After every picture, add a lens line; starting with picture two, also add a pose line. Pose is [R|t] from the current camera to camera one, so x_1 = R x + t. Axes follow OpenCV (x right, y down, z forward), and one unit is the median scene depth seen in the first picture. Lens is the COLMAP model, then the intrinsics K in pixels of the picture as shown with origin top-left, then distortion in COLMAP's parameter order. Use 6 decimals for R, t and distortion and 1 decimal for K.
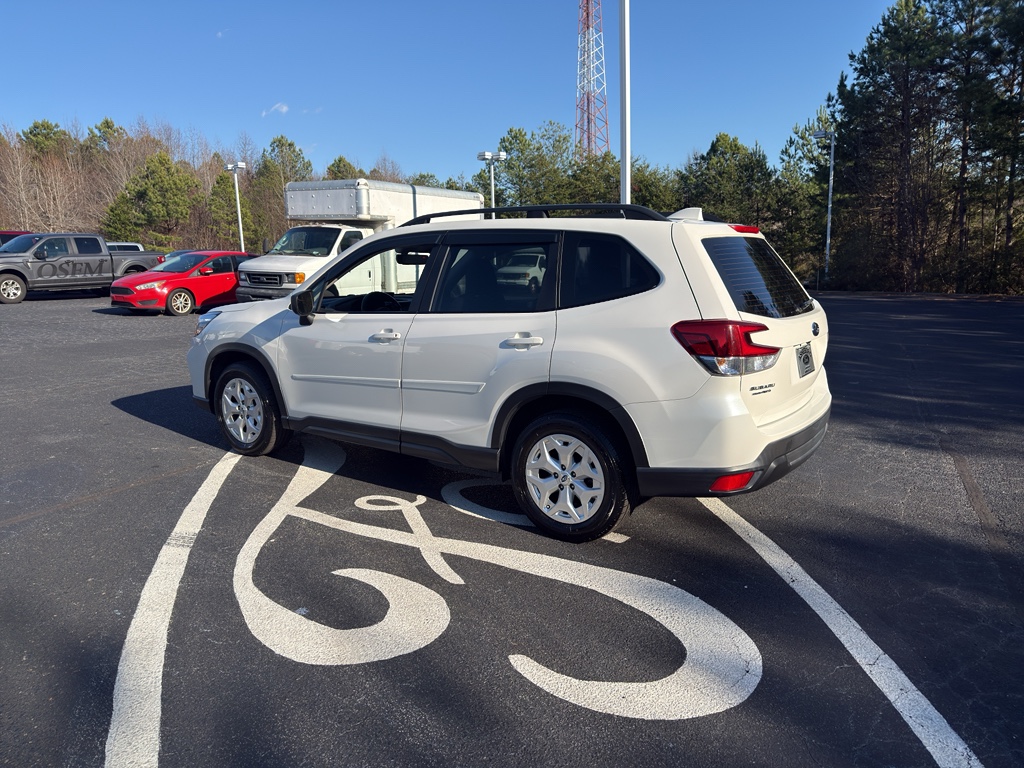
lens RADIAL K [[723.4, 0, 508.1], [0, 723.4, 399.0], [0, 0, 1]] dist [0.061312, -0.080557]
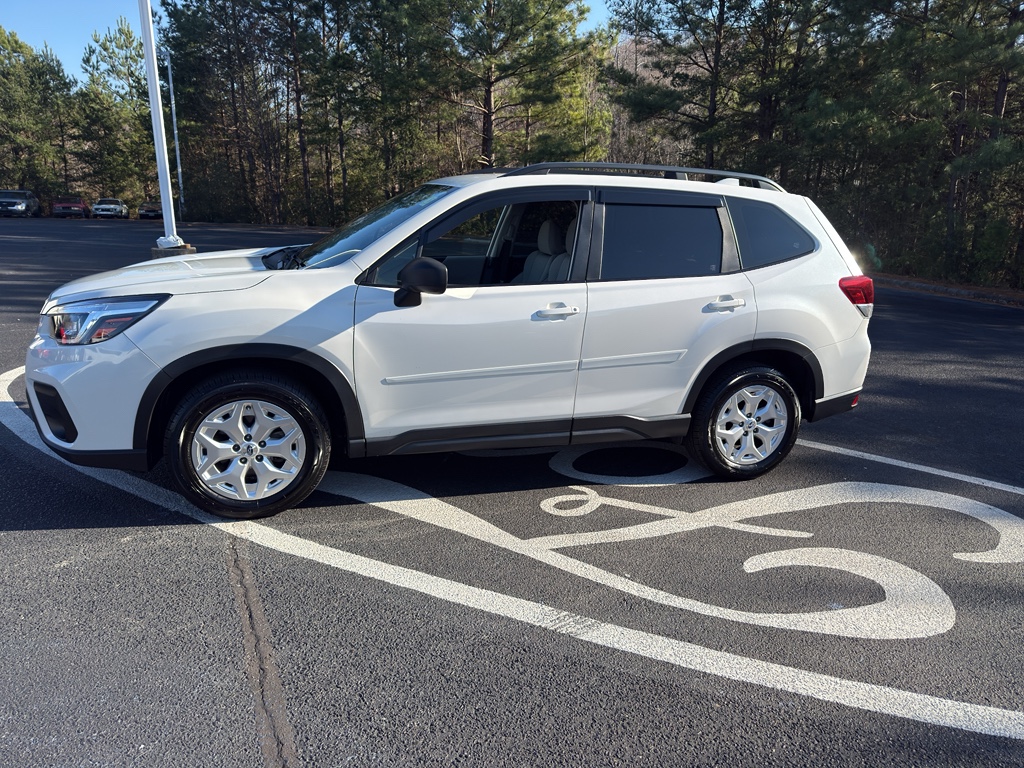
lens RADIAL K [[714.0, 0, 526.2], [0, 714.0, 387.1], [0, 0, 1]] dist [0.053116, -0.051271]
pose [[0.590629, -0.175043, 0.787729, -0.700095], [0.108849, 0.984549, 0.137165, -0.096417], [-0.799568, 0.004730, 0.600557, 0.437169]]
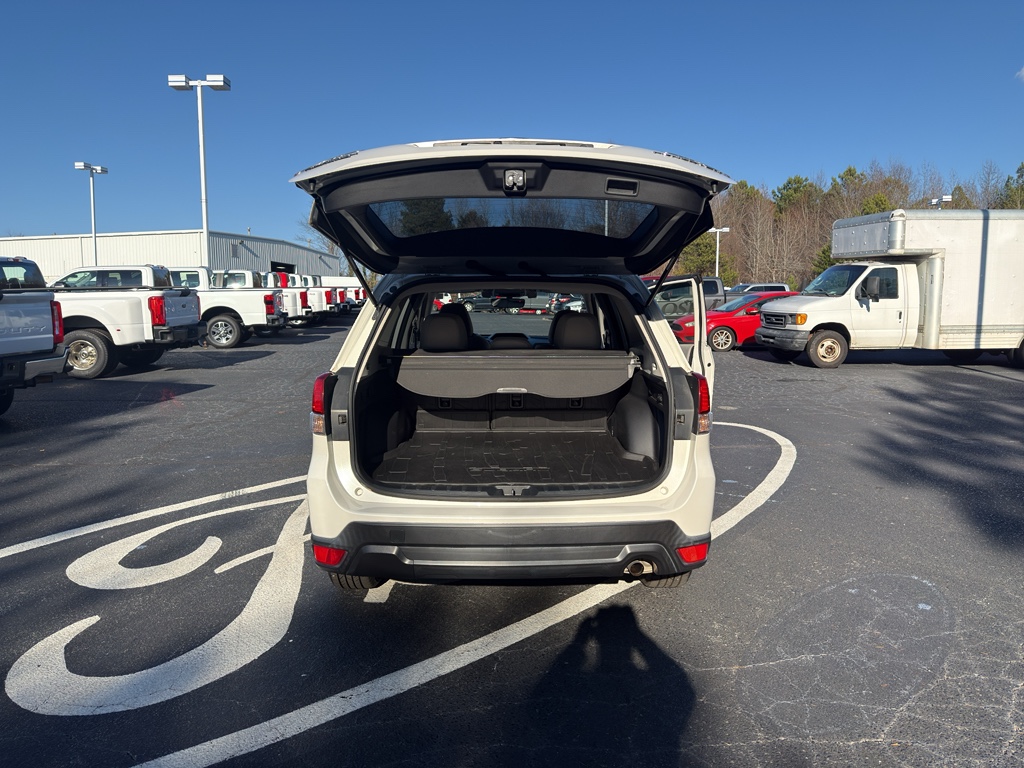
lens RADIAL K [[721.6, 0, 516.9], [0, 721.6, 382.1], [0, 0, 1]] dist [0.063690, -0.078151]
pose [[0.586711, 0.098630, -0.803768, 0.726563], [-0.157724, 0.987465, 0.006040, -0.087456], [0.794288, 0.123230, 0.594913, 0.400378]]
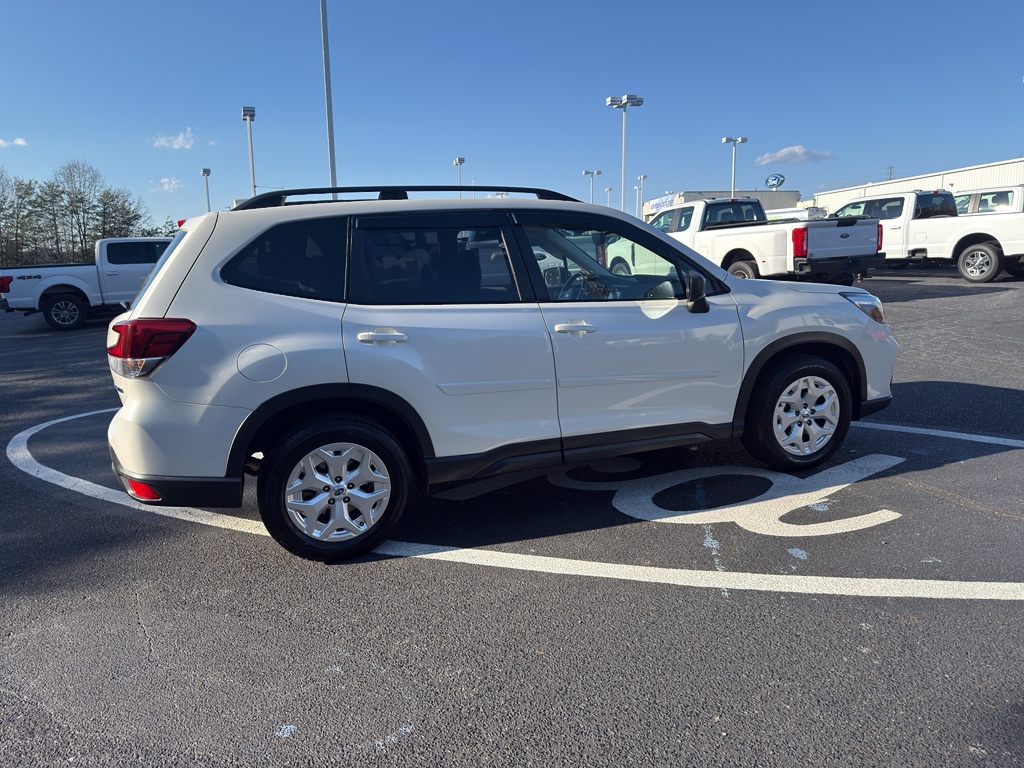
lens RADIAL K [[715.2, 0, 517.3], [0, 715.2, 380.9], [0, 0, 1]] dist [0.050874, -0.062243]
pose [[-0.571683, 0.179660, -0.800562, 0.647007], [-0.118808, 0.947321, 0.297436, -0.273716], [0.811827, 0.265153, -0.520222, 1.410888]]
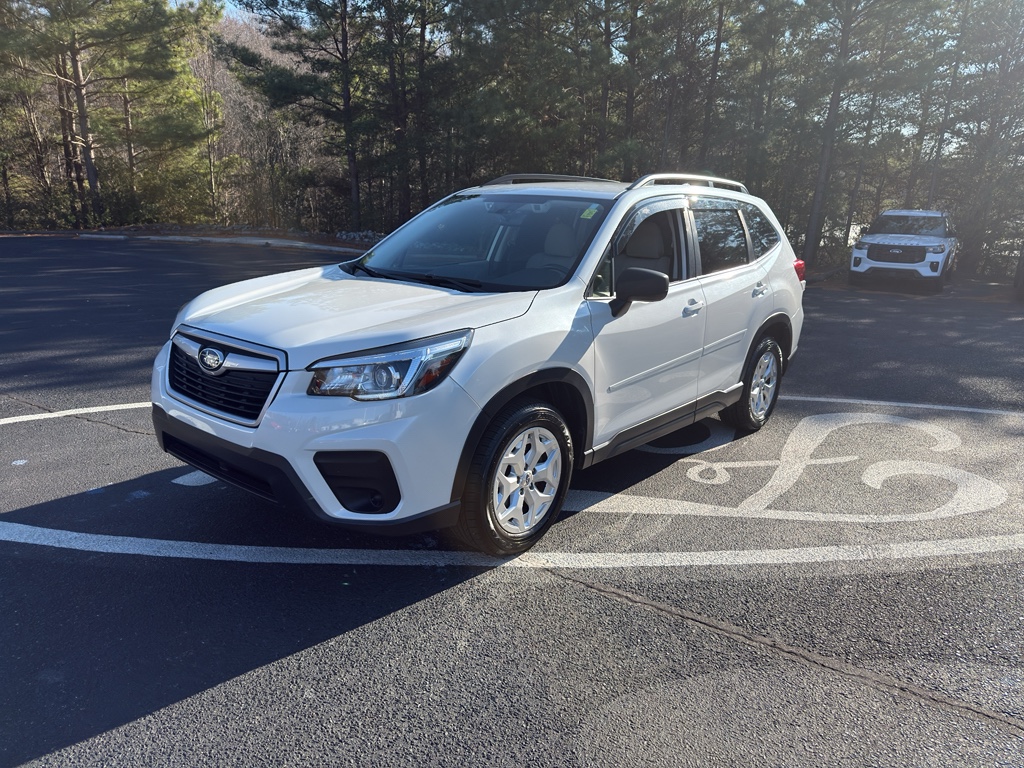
lens RADIAL K [[723.1, 0, 506.7], [0, 723.1, 389.7], [0, 0, 1]] dist [0.057597, -0.073408]
pose [[0.092968, -0.246048, 0.964789, -0.929396], [0.163496, 0.959605, 0.228971, -0.197373], [-0.982154, 0.136452, 0.129441, 0.926997]]
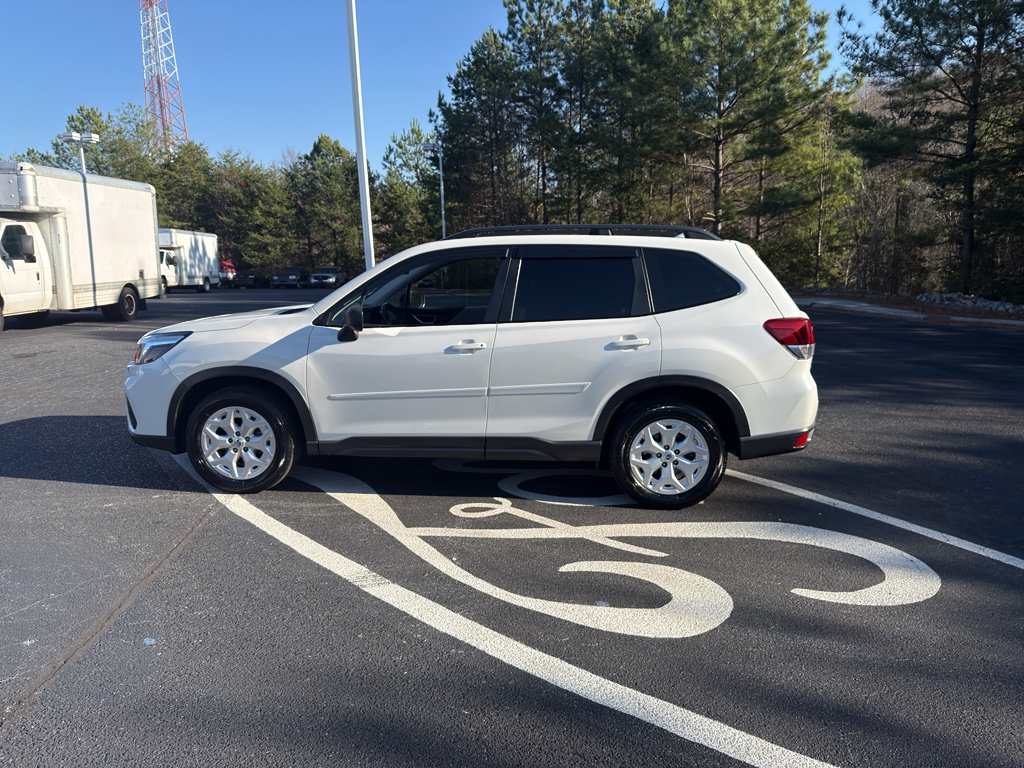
lens RADIAL K [[723.1, 0, 506.7], [0, 723.1, 389.7], [0, 0, 1]] dist [0.057597, -0.073408]
pose [[0.851358, -0.091414, 0.516559, -0.534687], [0.096144, 0.995211, 0.017662, -0.032216], [-0.515700, 0.034627, 0.856069, 0.083192]]
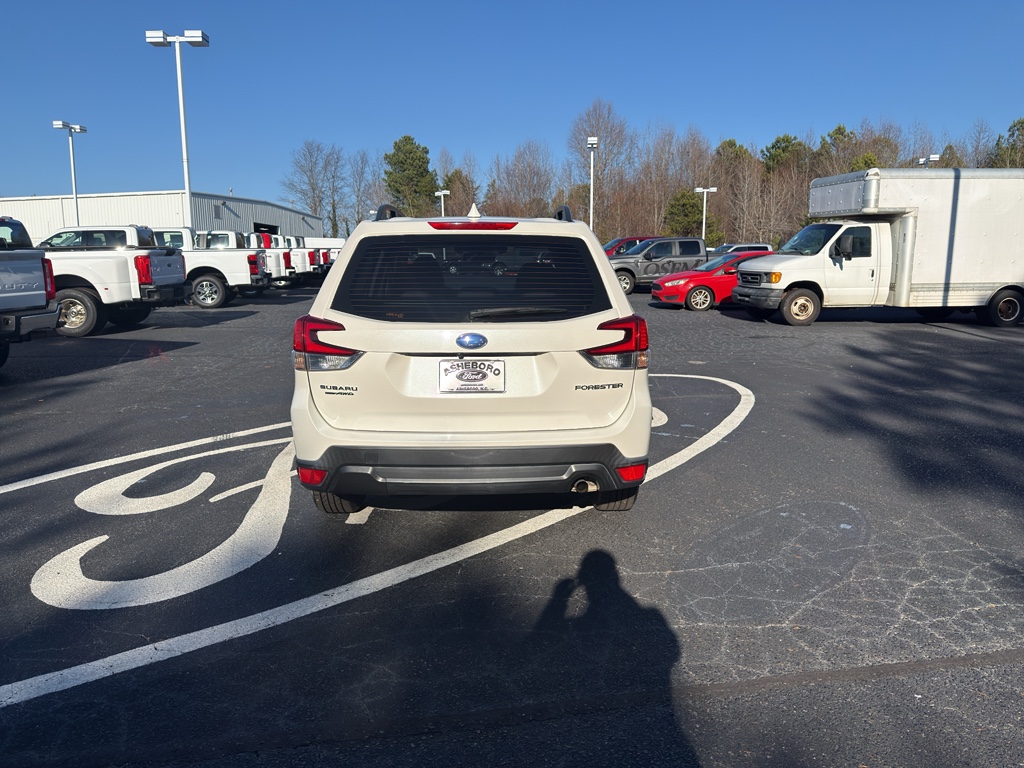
lens RADIAL K [[723.1, 0, 506.7], [0, 723.1, 389.7], [0, 0, 1]] dist [0.057597, -0.073408]
pose [[0.590138, 0.145708, -0.794044, 0.798784], [-0.155937, 0.985628, 0.064971, -0.071737], [0.792099, 0.085479, 0.604378, 0.379449]]
